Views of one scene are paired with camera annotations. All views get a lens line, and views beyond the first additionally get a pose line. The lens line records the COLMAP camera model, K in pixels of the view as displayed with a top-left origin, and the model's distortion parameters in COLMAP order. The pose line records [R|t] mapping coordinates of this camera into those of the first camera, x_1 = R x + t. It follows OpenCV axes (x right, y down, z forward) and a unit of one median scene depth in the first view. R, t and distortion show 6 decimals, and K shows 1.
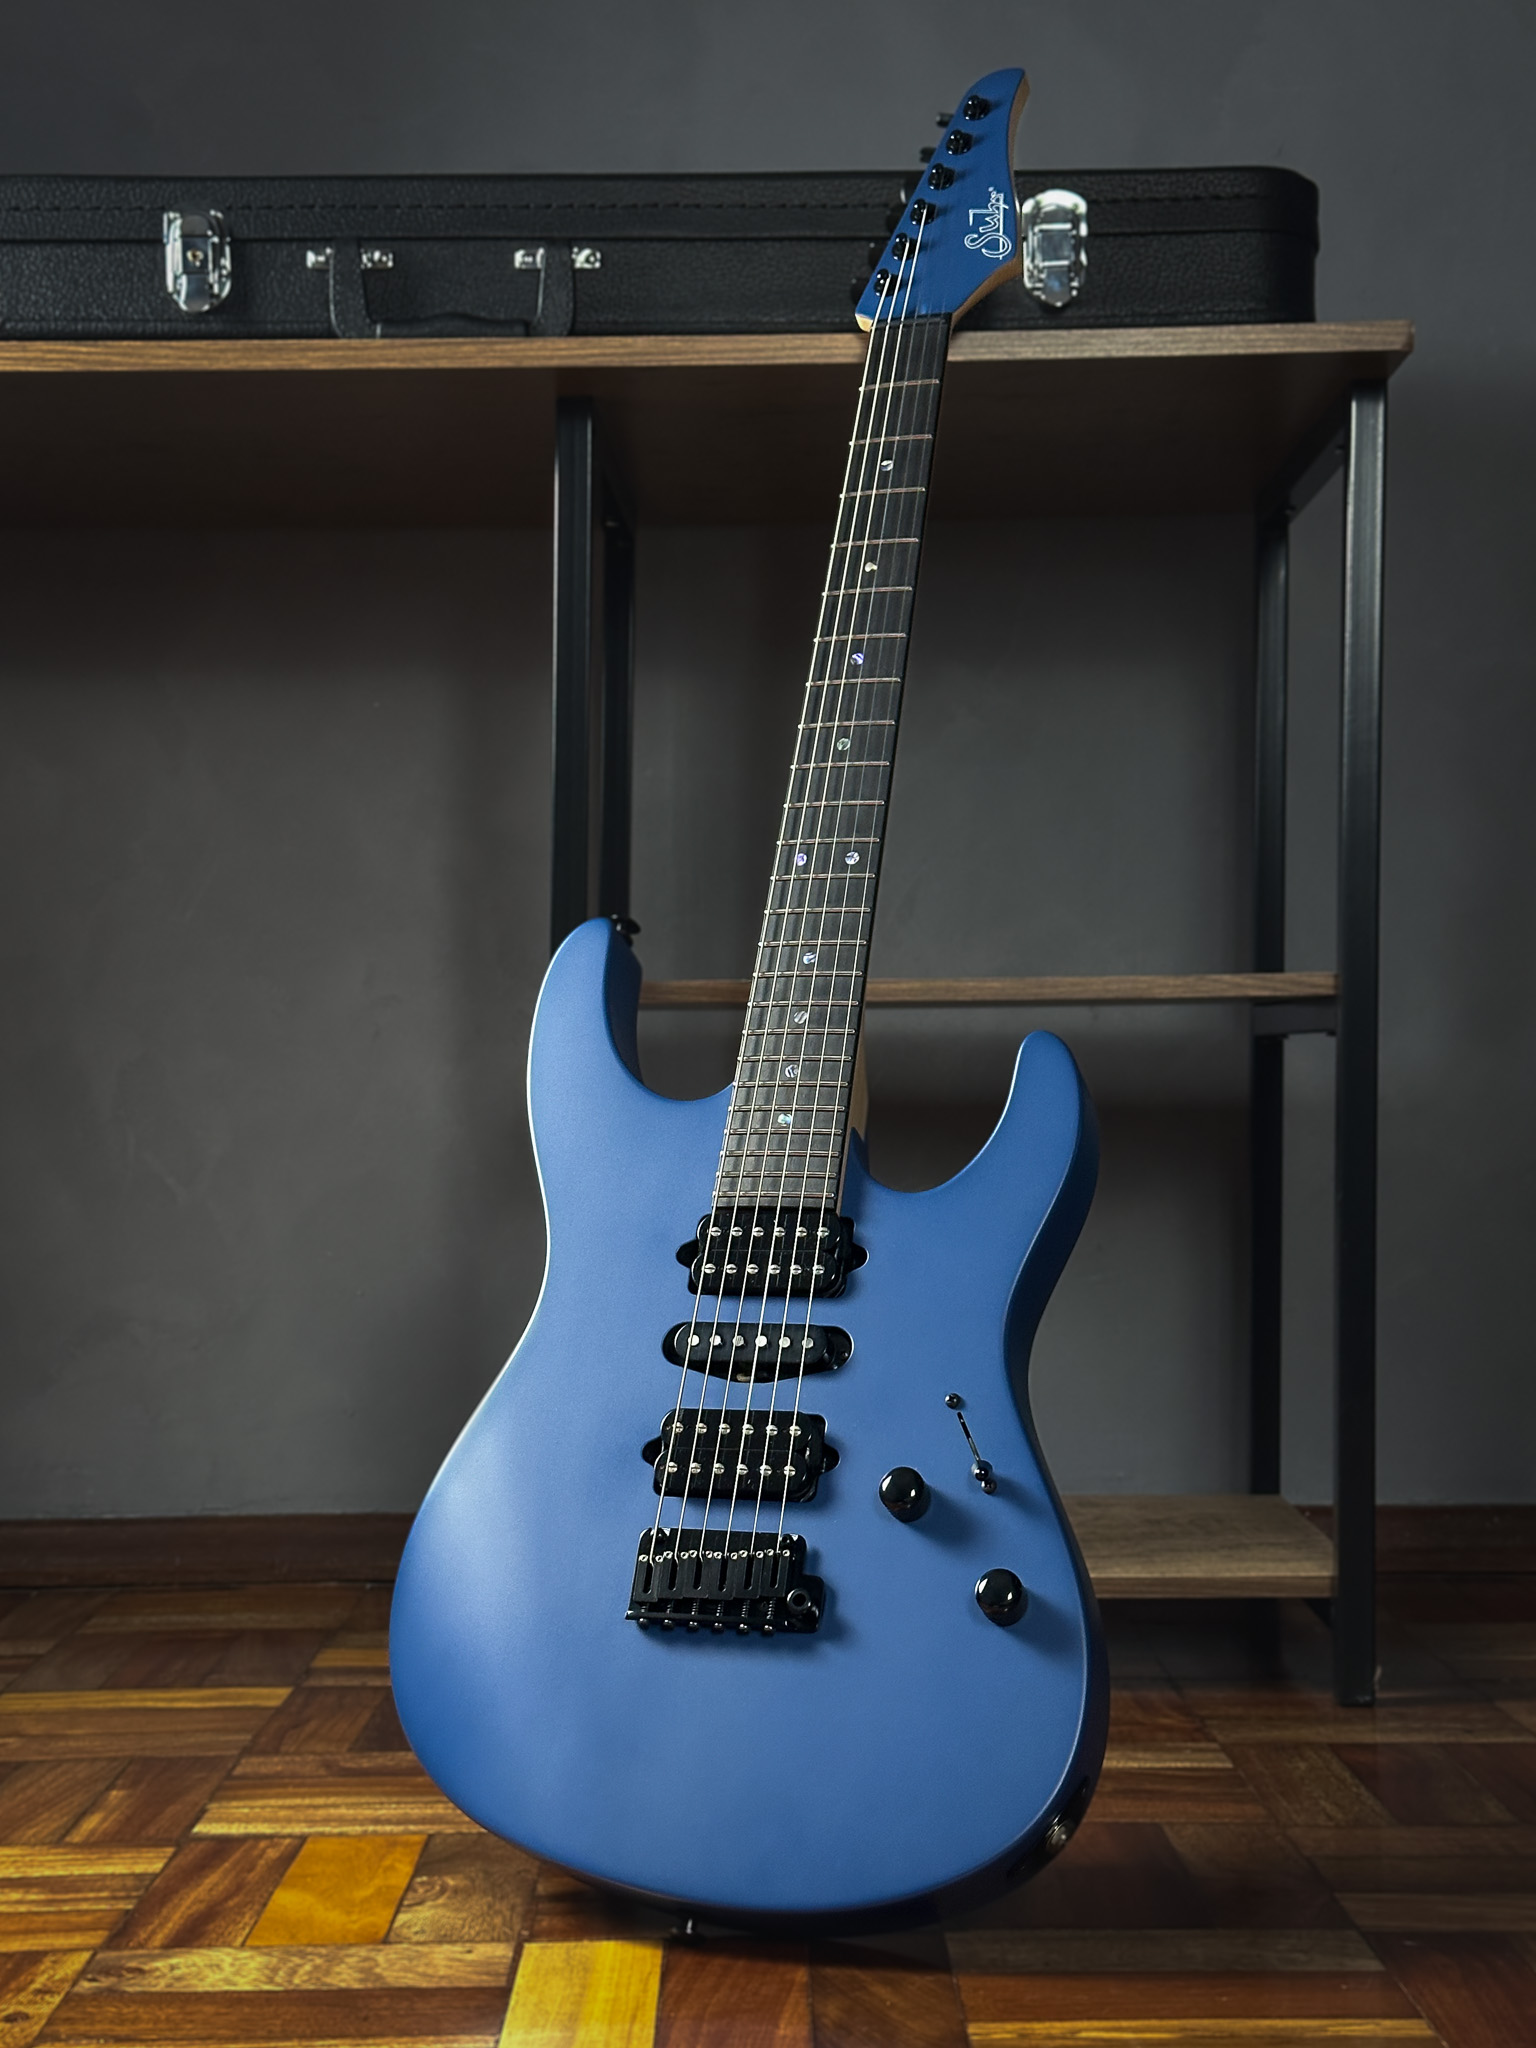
lens RADIAL K [[2904.4, 0, 768.0], [0, 2904.4, 1022.6], [0, 0, 1]] dist [0.115288, 0.000000]
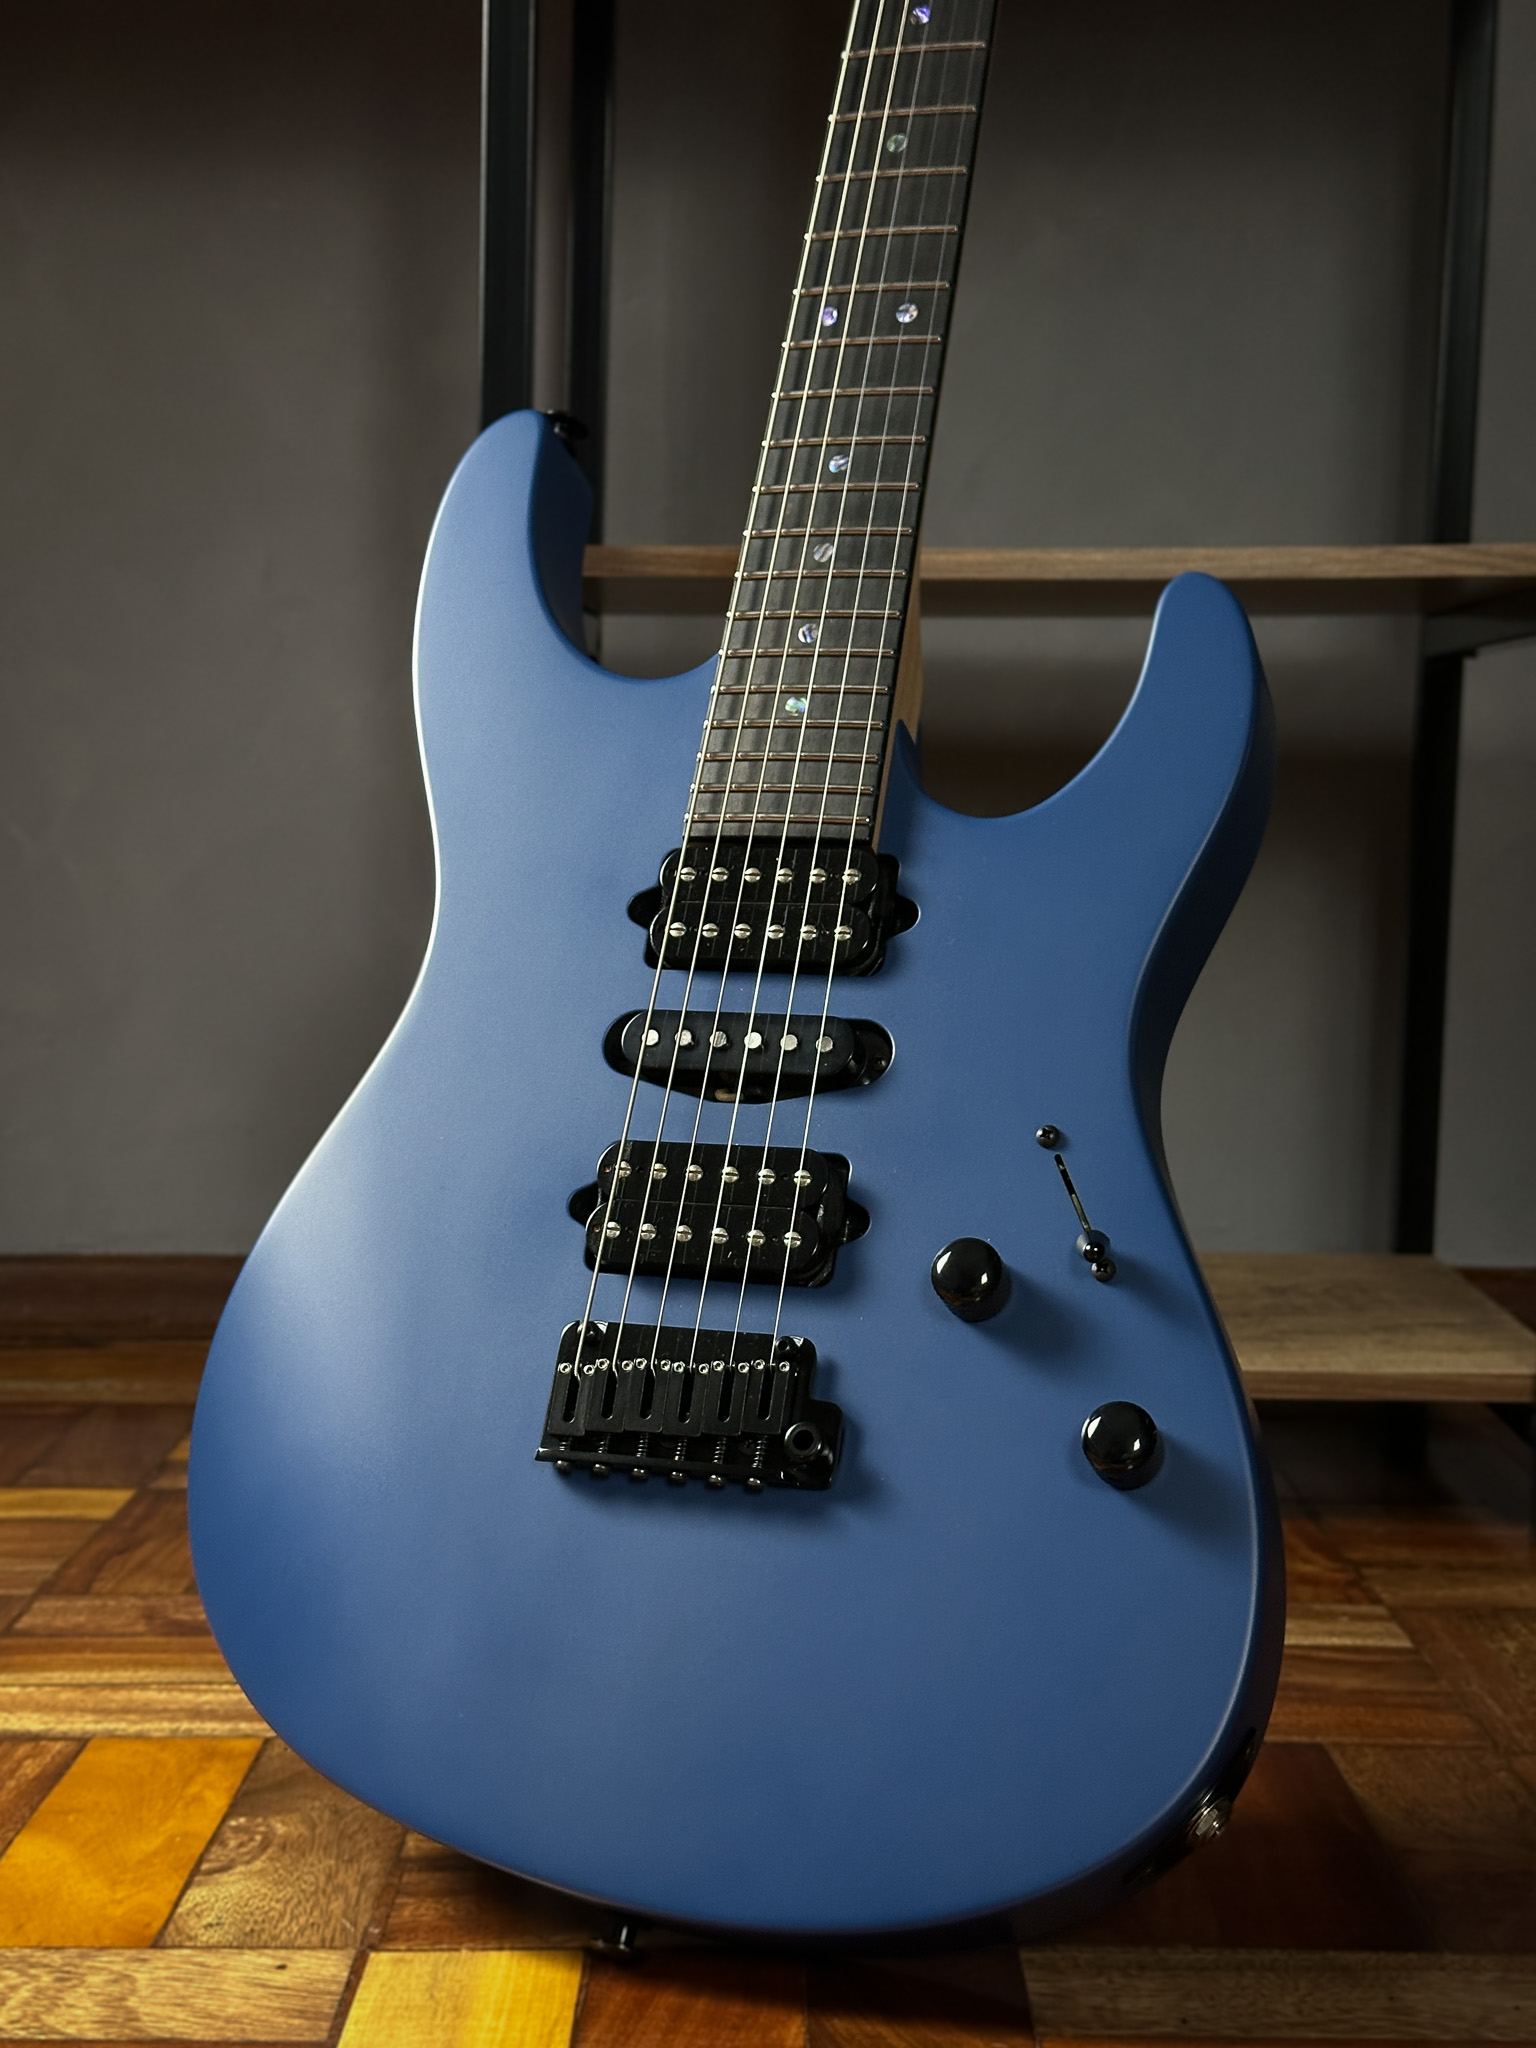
lens RADIAL K [[2904.4, 0, 760.9], [0, 2904.4, 1020.4], [0, 0, 1]] dist [0.115288, 0.000000]
pose [[0.999796, 0.016996, -0.010933, 0.006306], [-0.015868, 0.995248, 0.096068, 0.041669], [0.012514, -0.095875, 0.995315, 0.345647]]
